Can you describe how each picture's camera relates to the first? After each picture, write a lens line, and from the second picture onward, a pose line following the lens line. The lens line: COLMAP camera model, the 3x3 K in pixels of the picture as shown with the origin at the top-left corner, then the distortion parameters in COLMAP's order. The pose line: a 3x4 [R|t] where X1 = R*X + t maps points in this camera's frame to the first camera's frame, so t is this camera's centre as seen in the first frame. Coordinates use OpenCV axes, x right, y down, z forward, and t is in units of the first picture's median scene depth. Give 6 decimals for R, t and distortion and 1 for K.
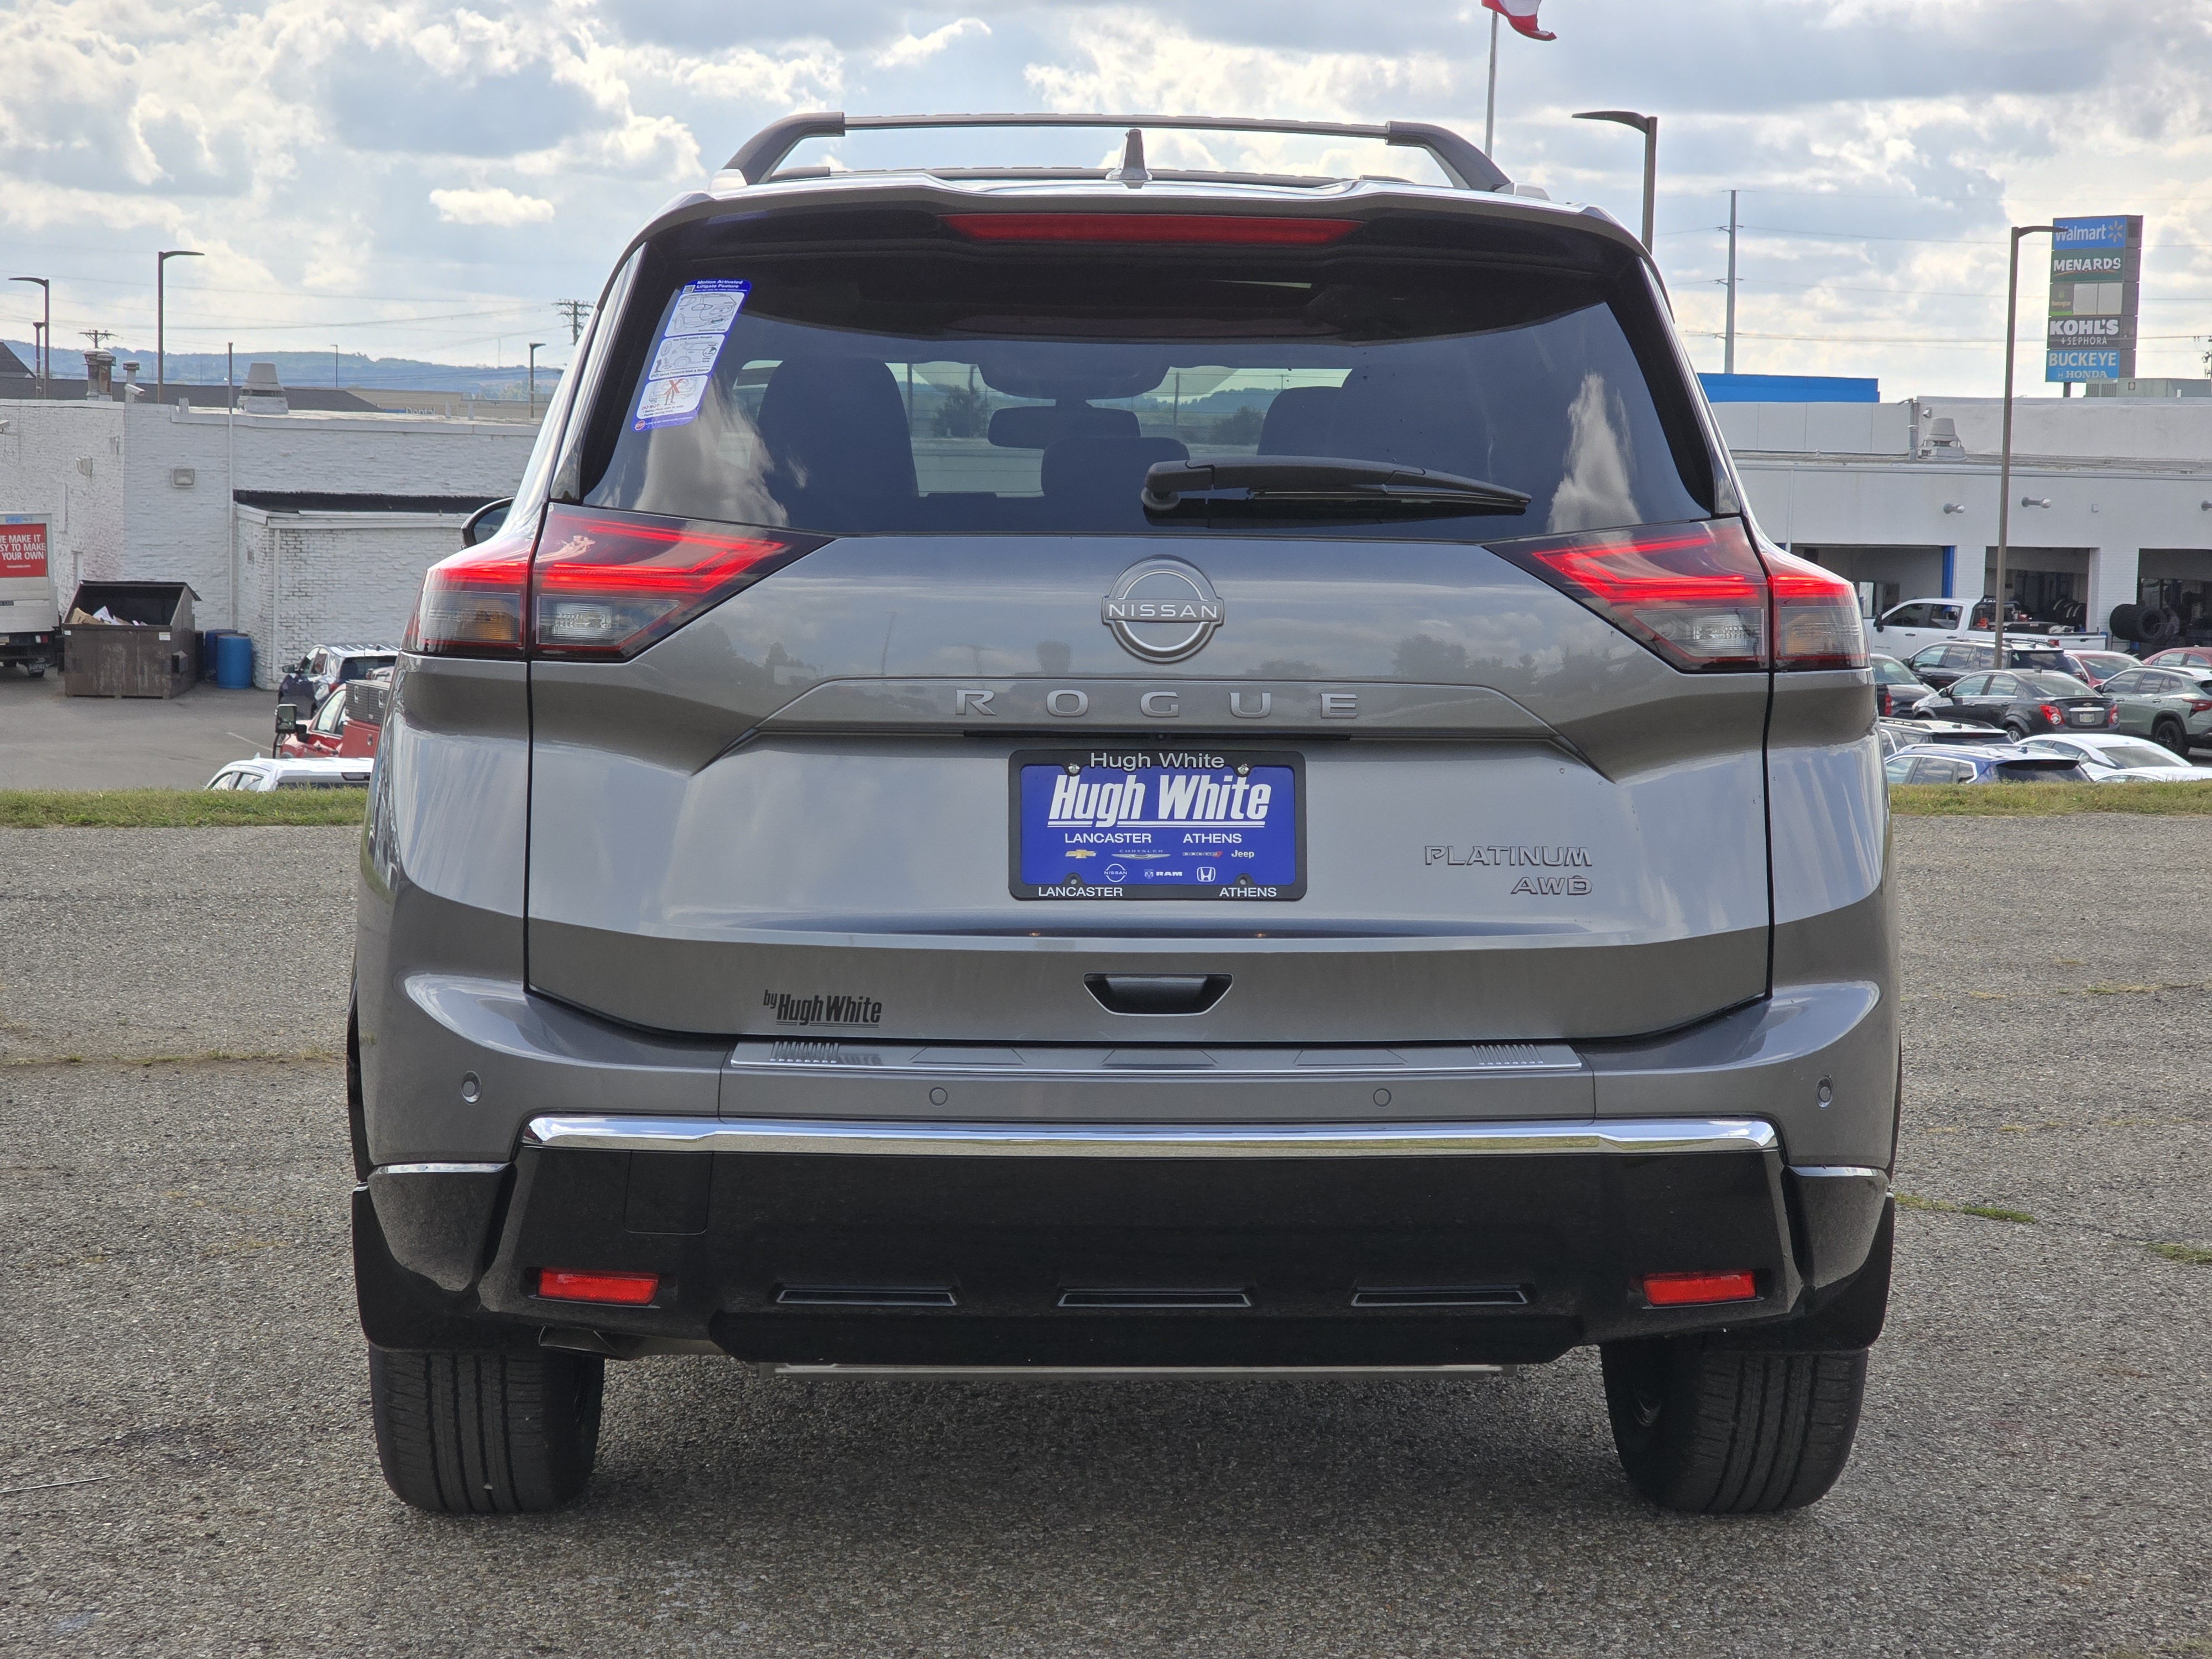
lens RADIAL K [[4444.1, 0, 1106.0], [0, 4444.1, 830.5], [0, 0, 1]] dist [-0.220686, 0.000000]
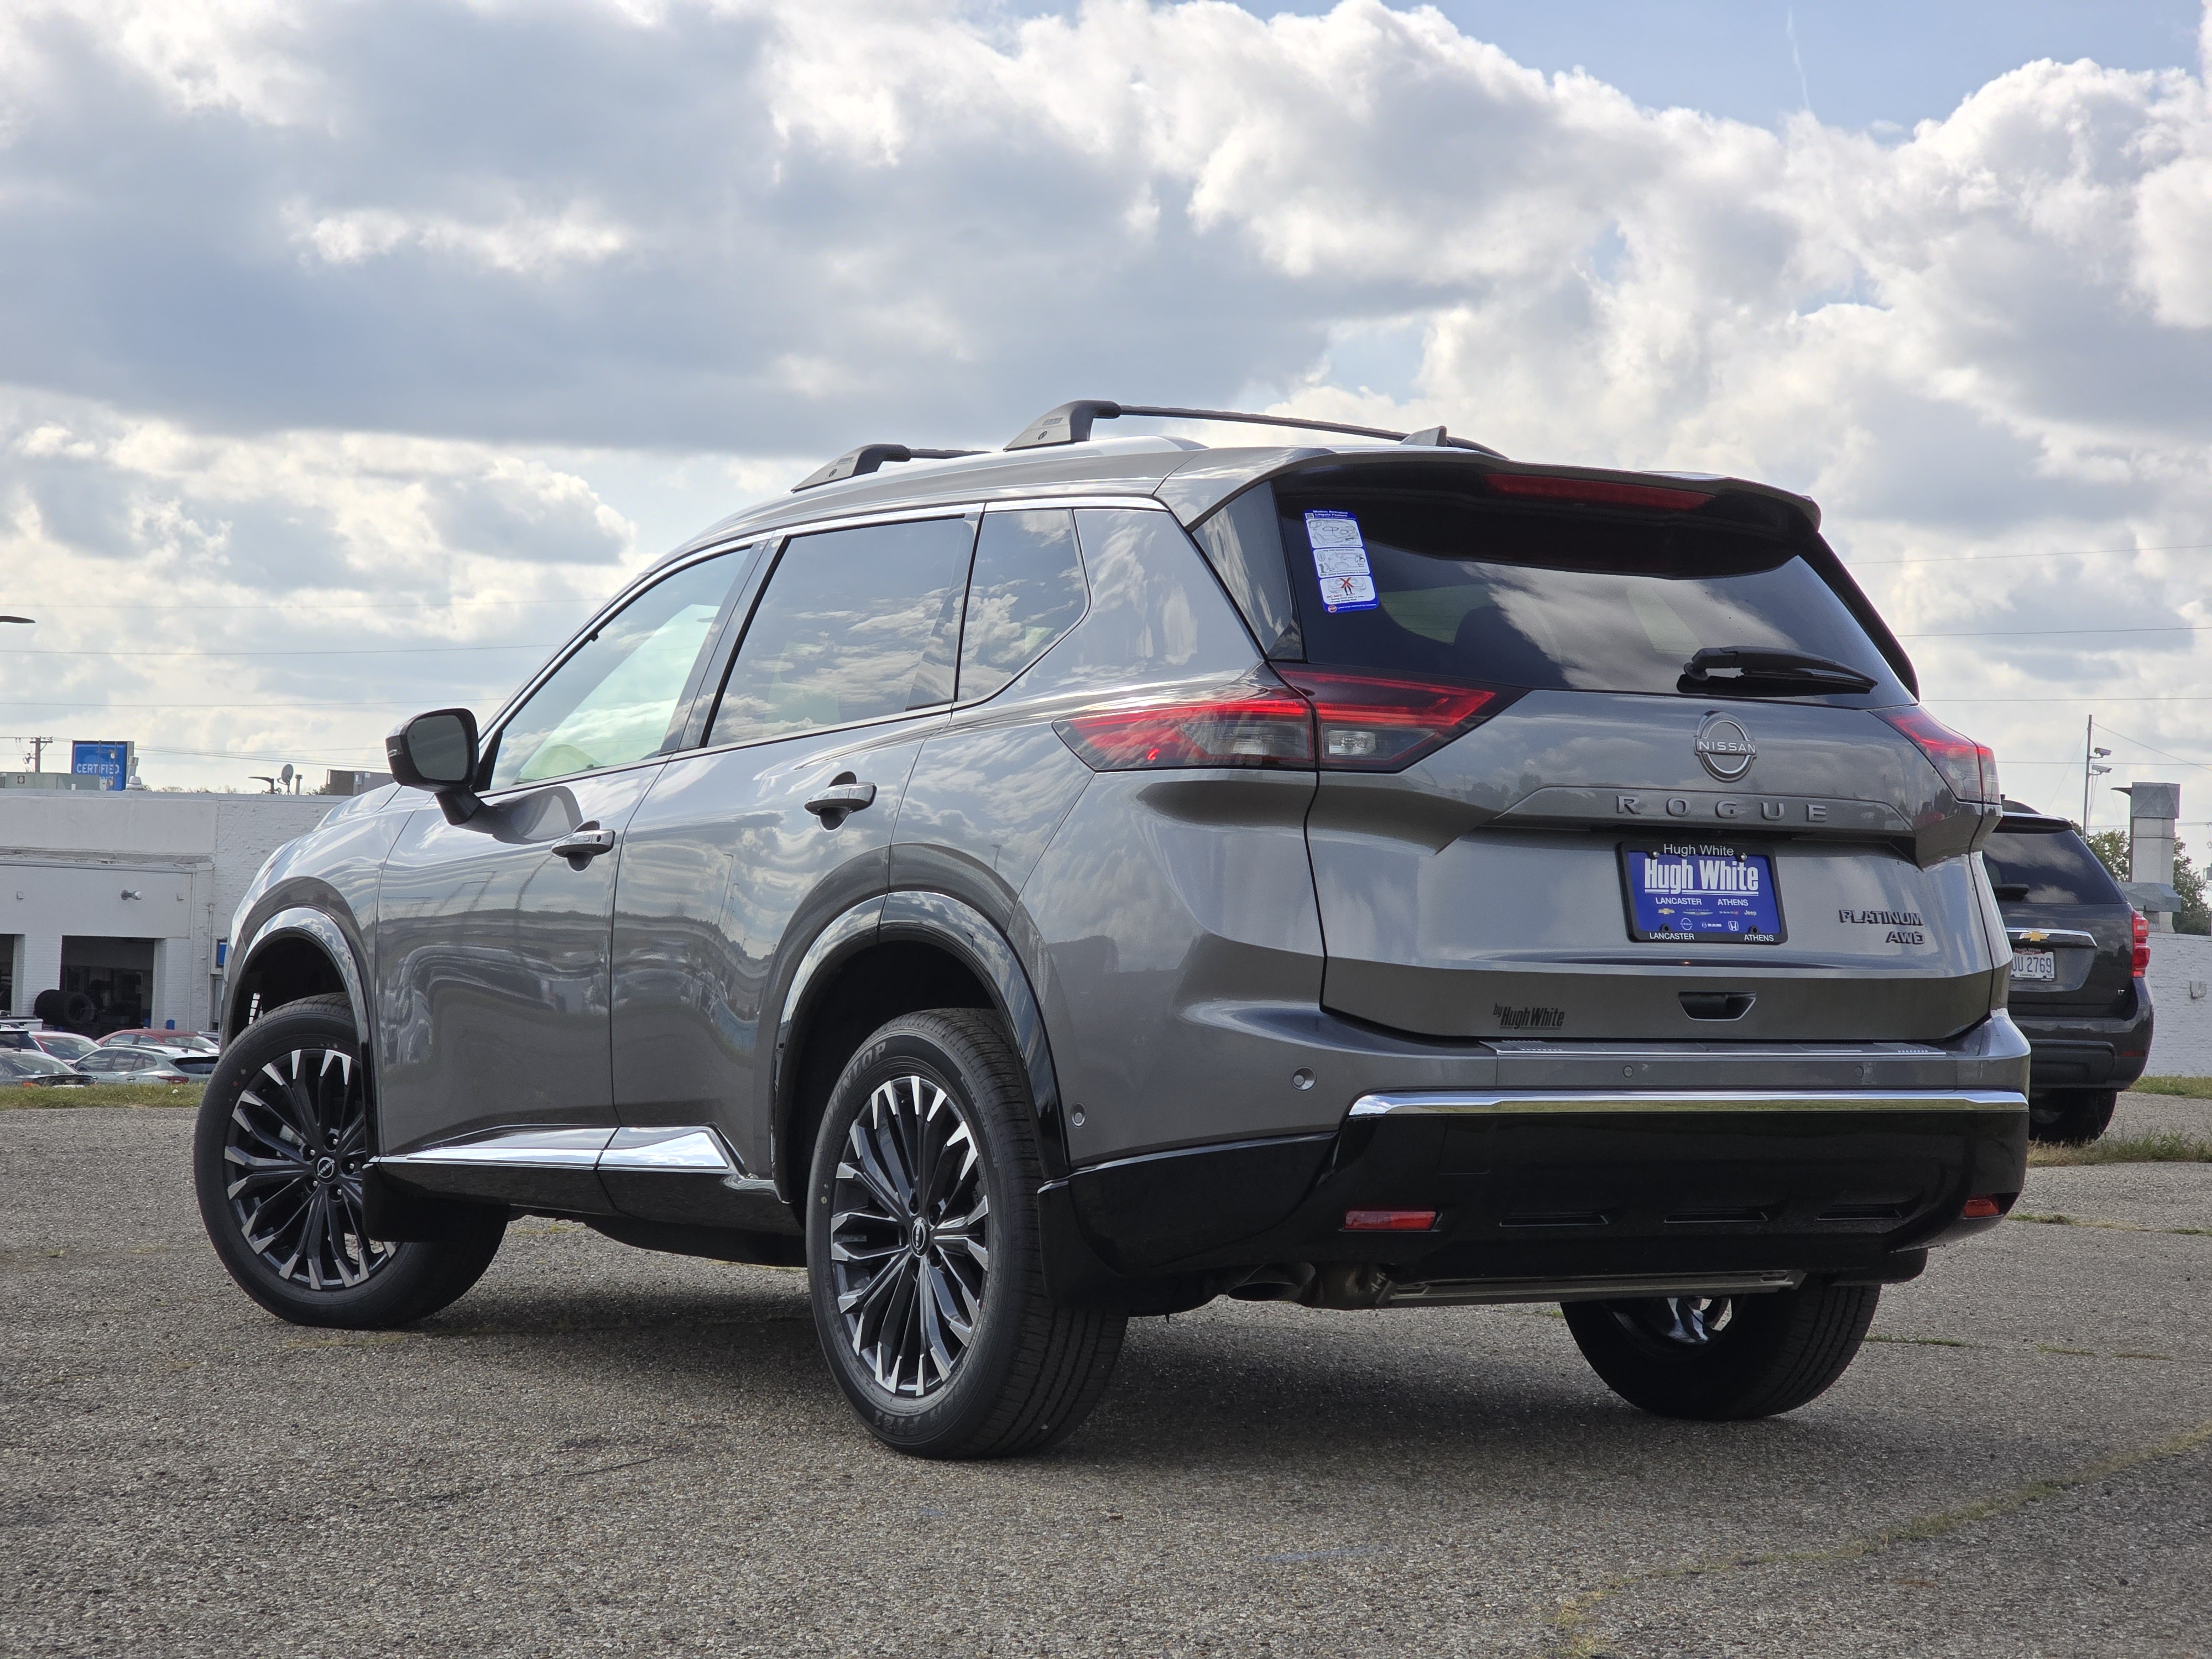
lens RADIAL K [[4444.1, 0, 1105.8], [0, 4444.1, 828.3], [0, 0, 1]] dist [-0.220686, 0.000000]
pose [[0.875924, 0.020043, 0.482033, -0.867453], [0.024693, 0.995964, -0.086284, 0.098881], [-0.481817, 0.087482, 0.871894, -0.184071]]
